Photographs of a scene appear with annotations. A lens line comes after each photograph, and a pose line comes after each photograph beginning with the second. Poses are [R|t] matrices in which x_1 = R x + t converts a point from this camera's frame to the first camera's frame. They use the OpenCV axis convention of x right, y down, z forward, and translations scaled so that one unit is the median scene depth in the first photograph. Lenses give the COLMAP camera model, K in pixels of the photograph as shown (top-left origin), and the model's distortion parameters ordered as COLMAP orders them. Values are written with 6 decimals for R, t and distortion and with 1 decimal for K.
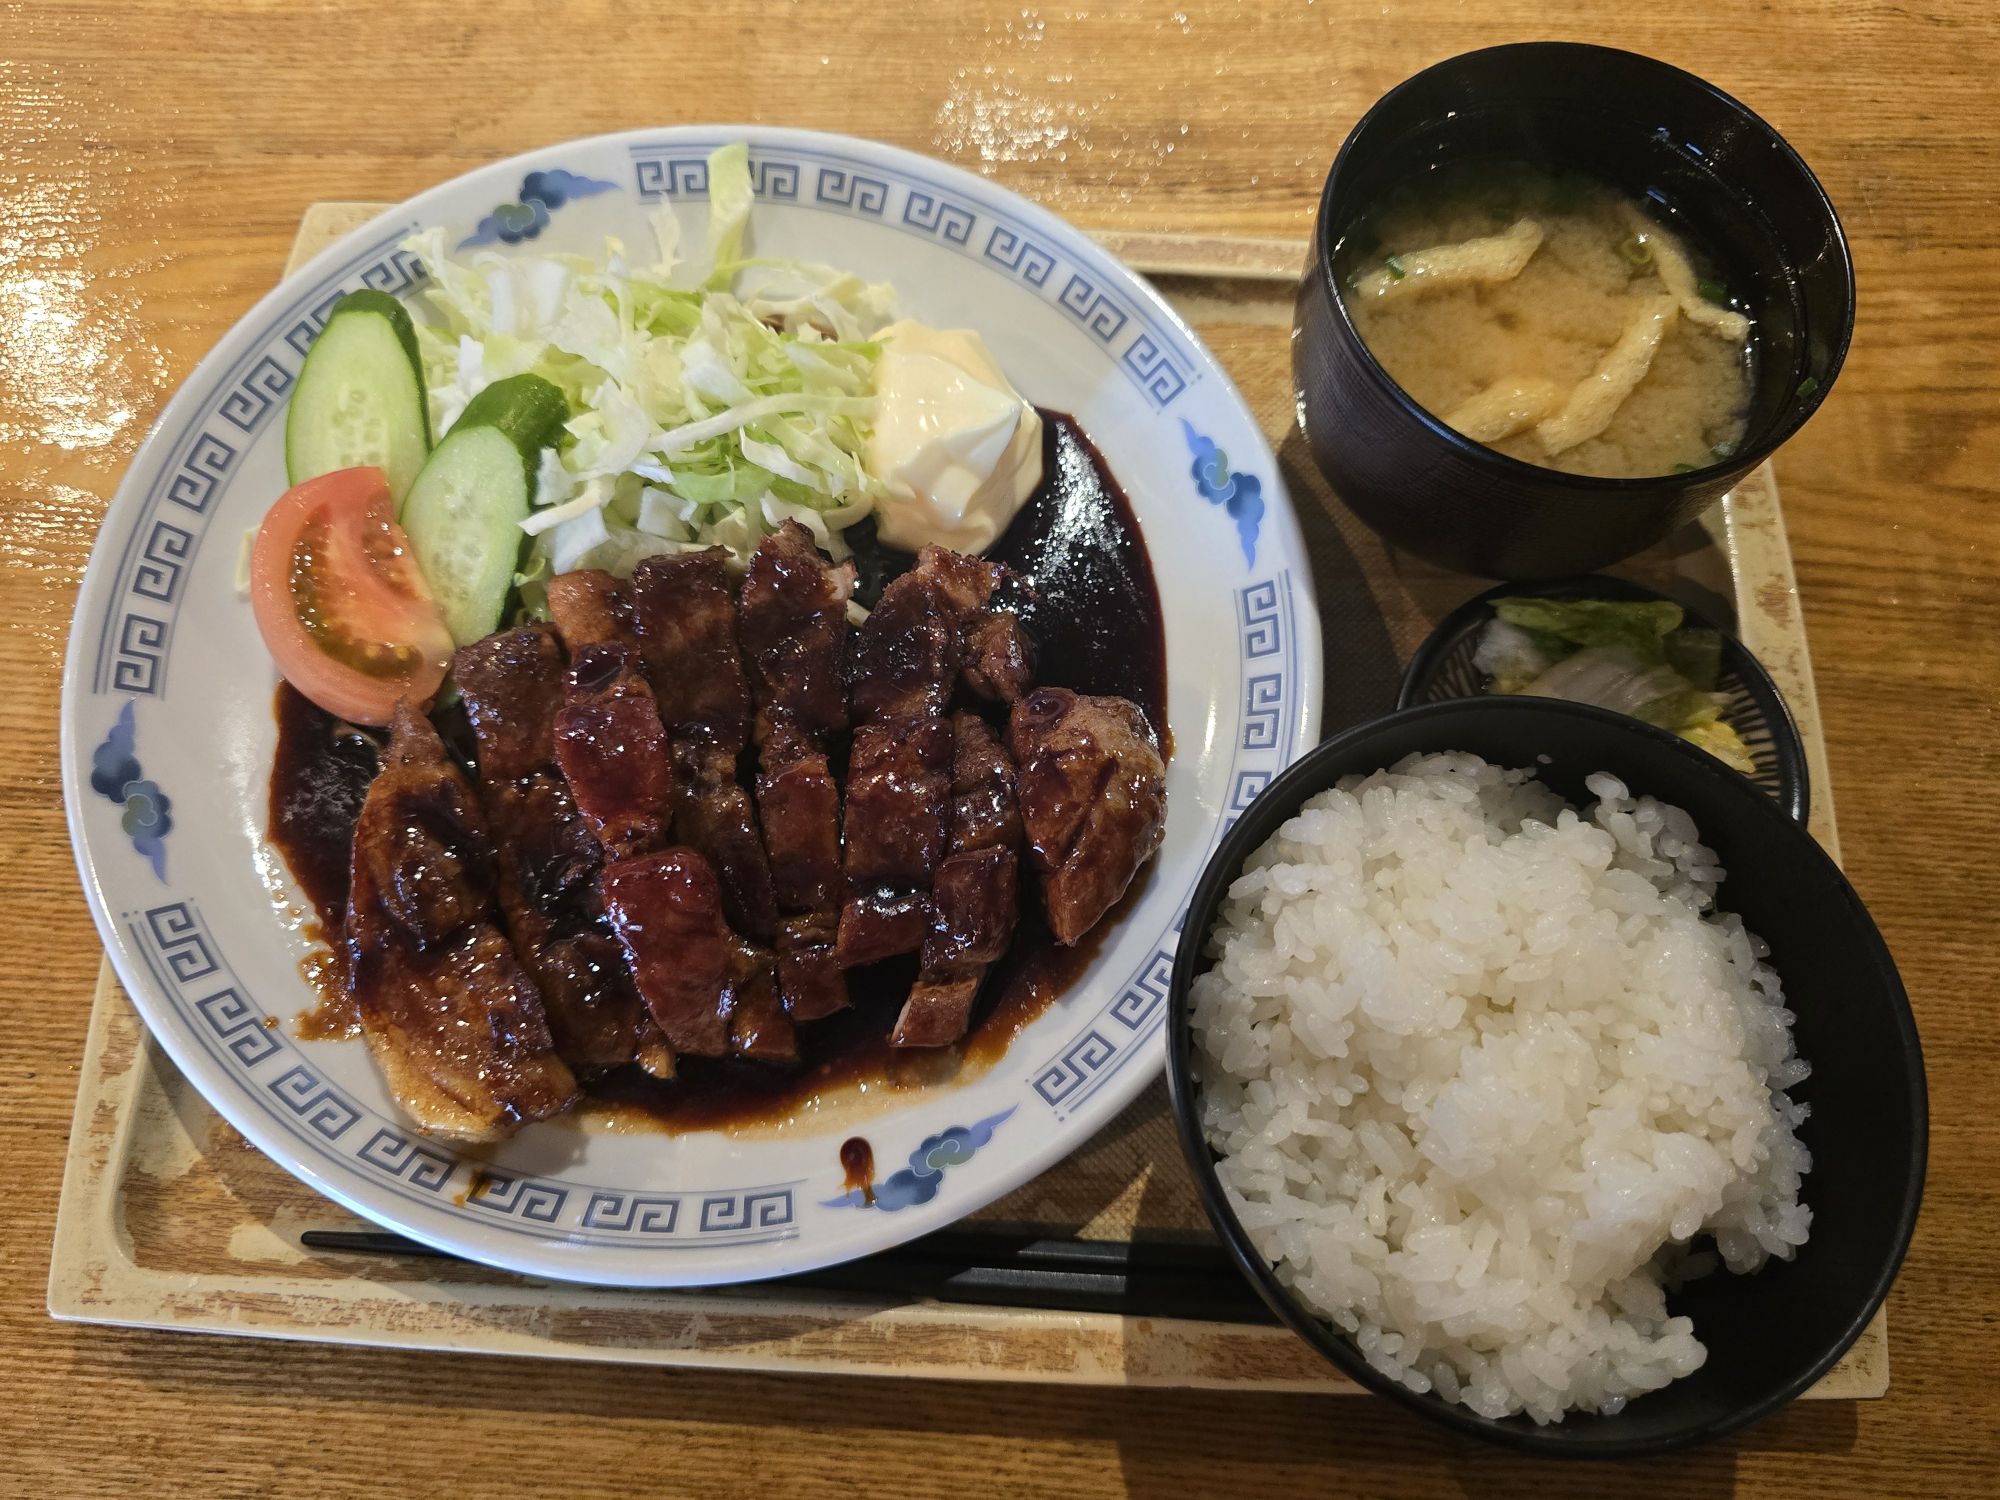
lens RADIAL K [[1526.2, 0, 989.7], [0, 1526.2, 749.5], [0, 0, 1]] dist [-0.007894, -0.007546]
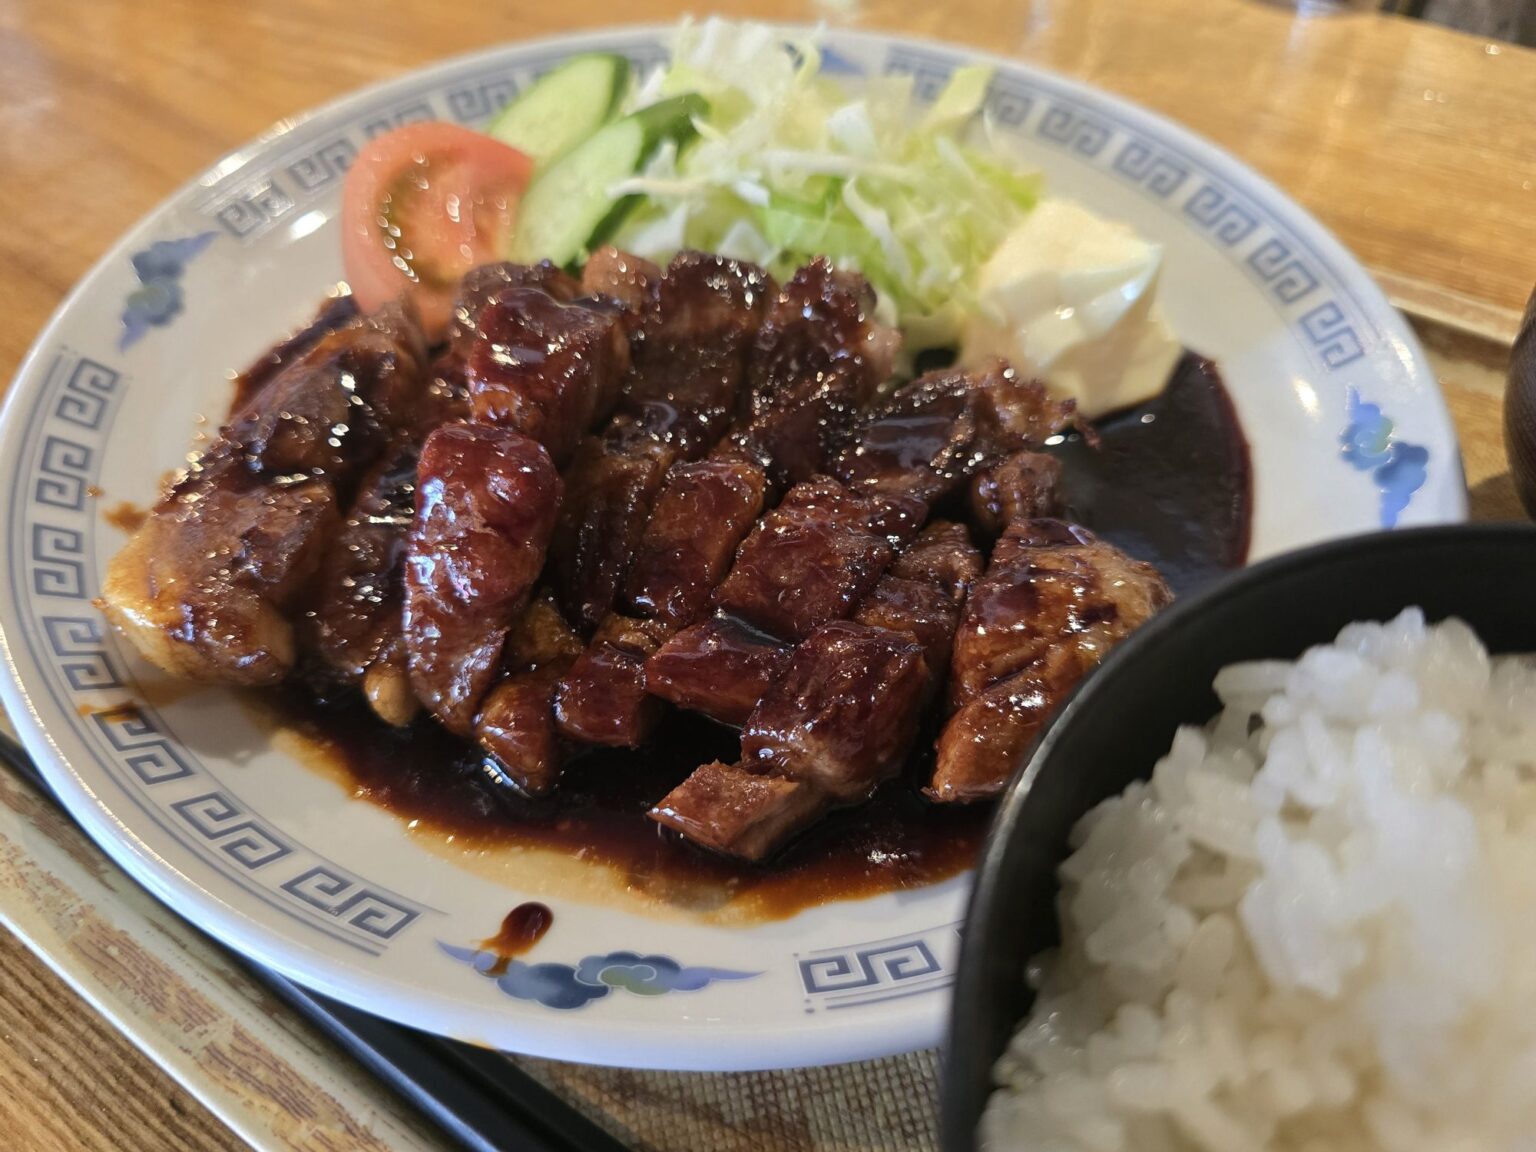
lens RADIAL K [[1208.4, 0, 738.4], [0, 1208.4, 562.3], [0, 0, 1]] dist [-0.042674, -0.002464]
pose [[0.858076, 0.361430, -0.364793, 0.129599], [-0.471783, 0.835382, -0.282061, 0.231300], [0.202796, 0.414133, 0.887337, 0.459423]]
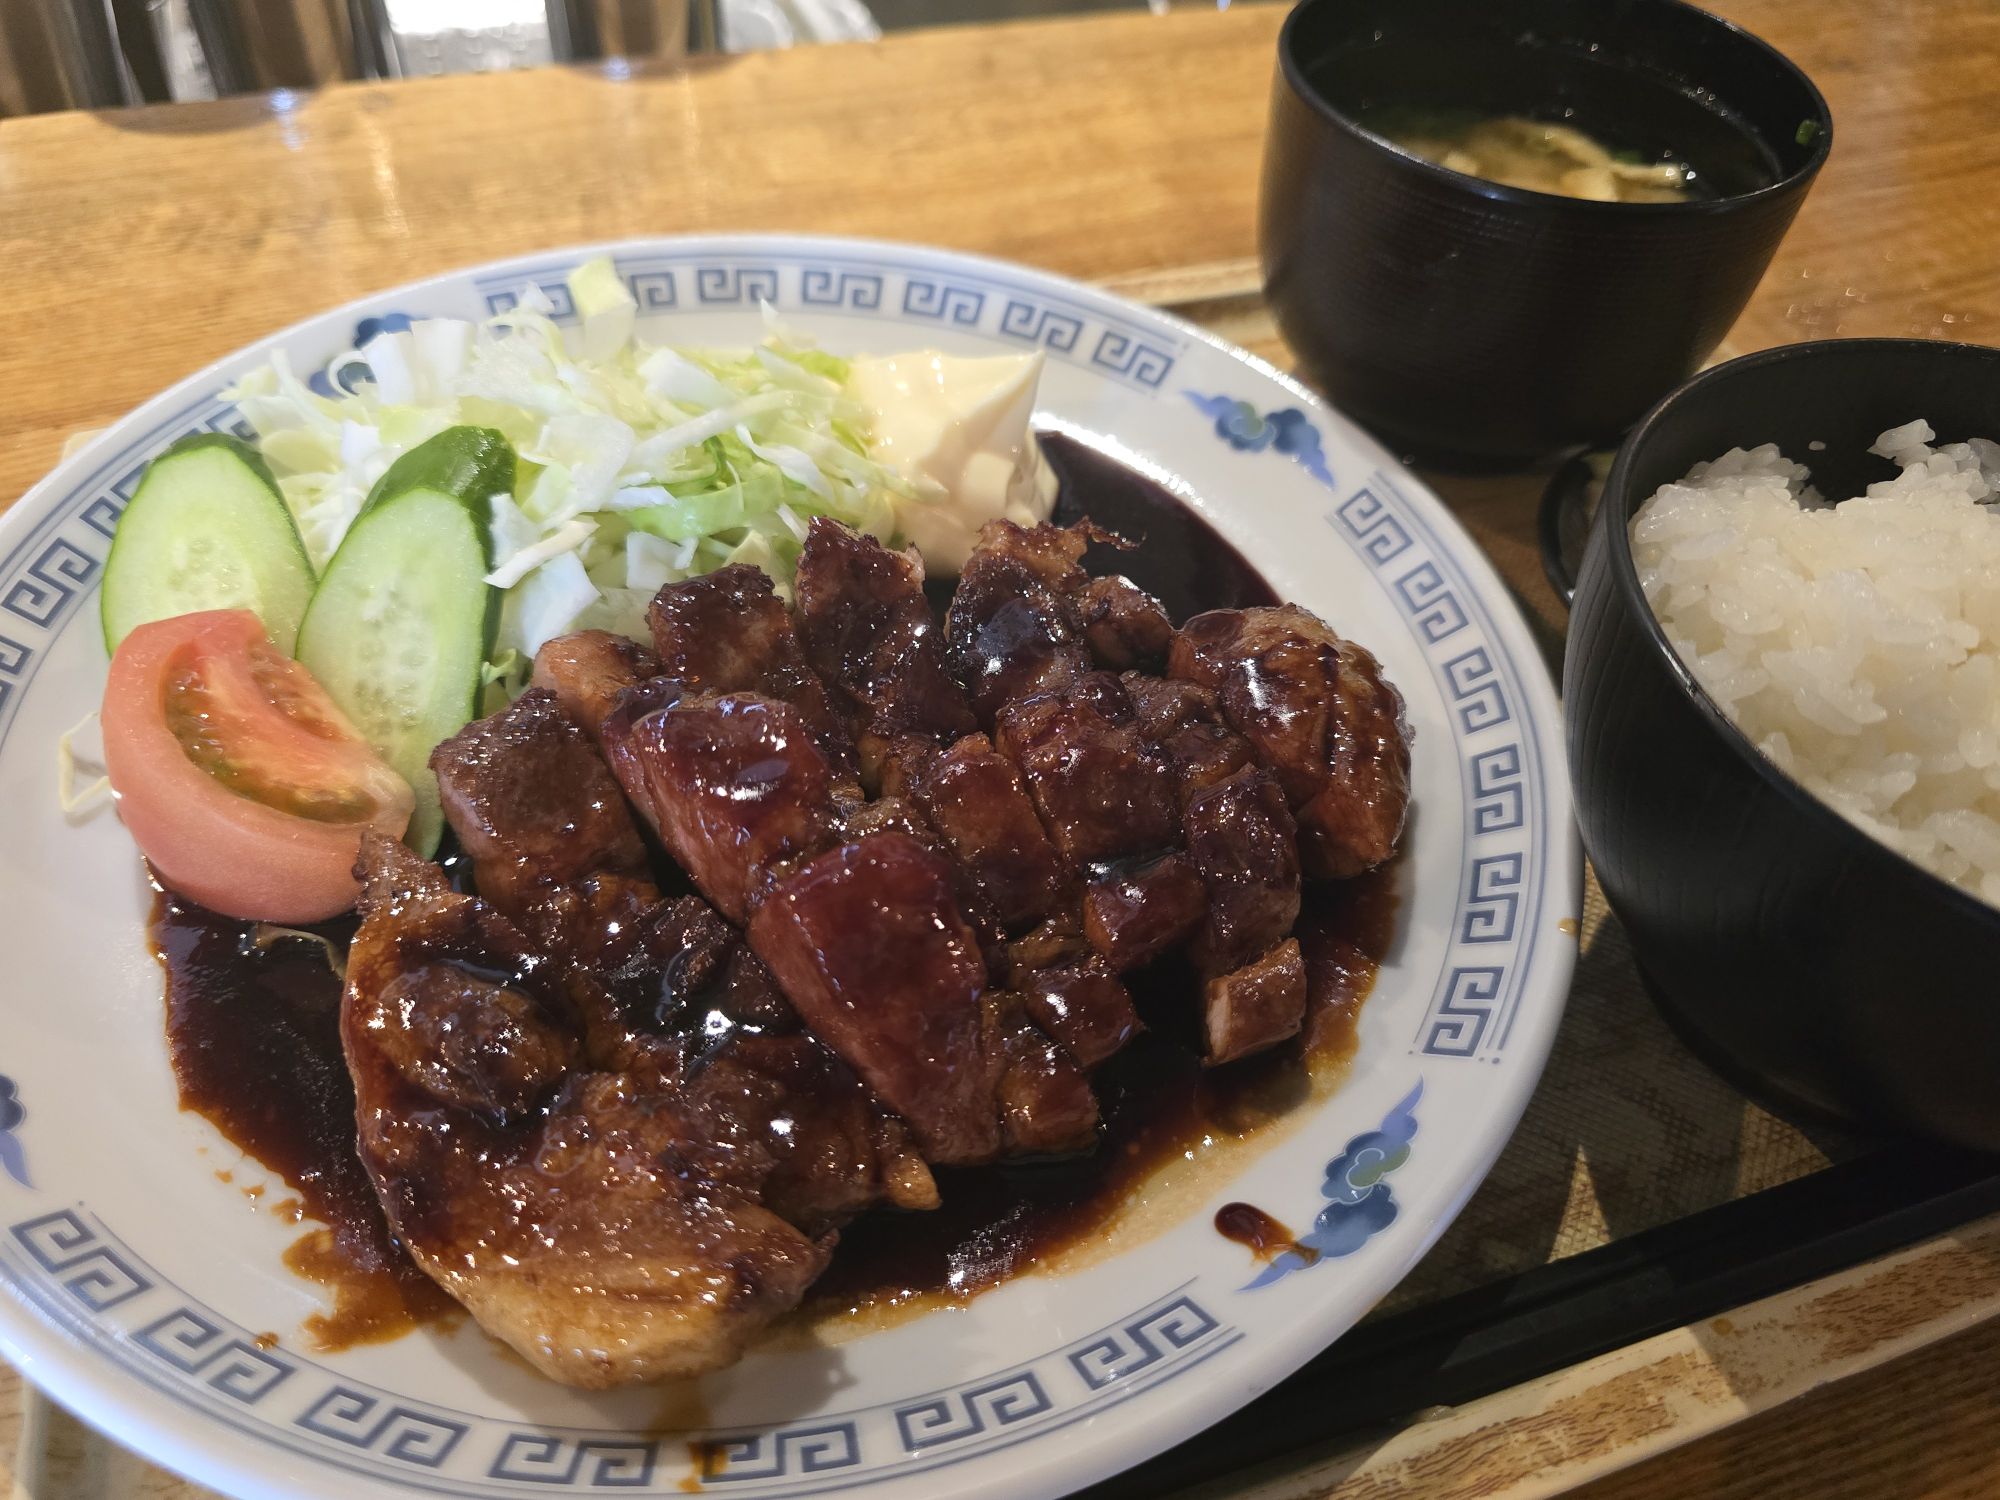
lens RADIAL K [[1529.2, 0, 1000.0], [0, 1529.2, 750.0], [0, 0, 1]] dist [-0.023845, 0.000046]
pose [[0.931793, -0.247113, 0.265890, -0.302589], [0.327726, 0.887652, -0.323527, 0.256055], [-0.156070, 0.388599, 0.908093, 0.330154]]
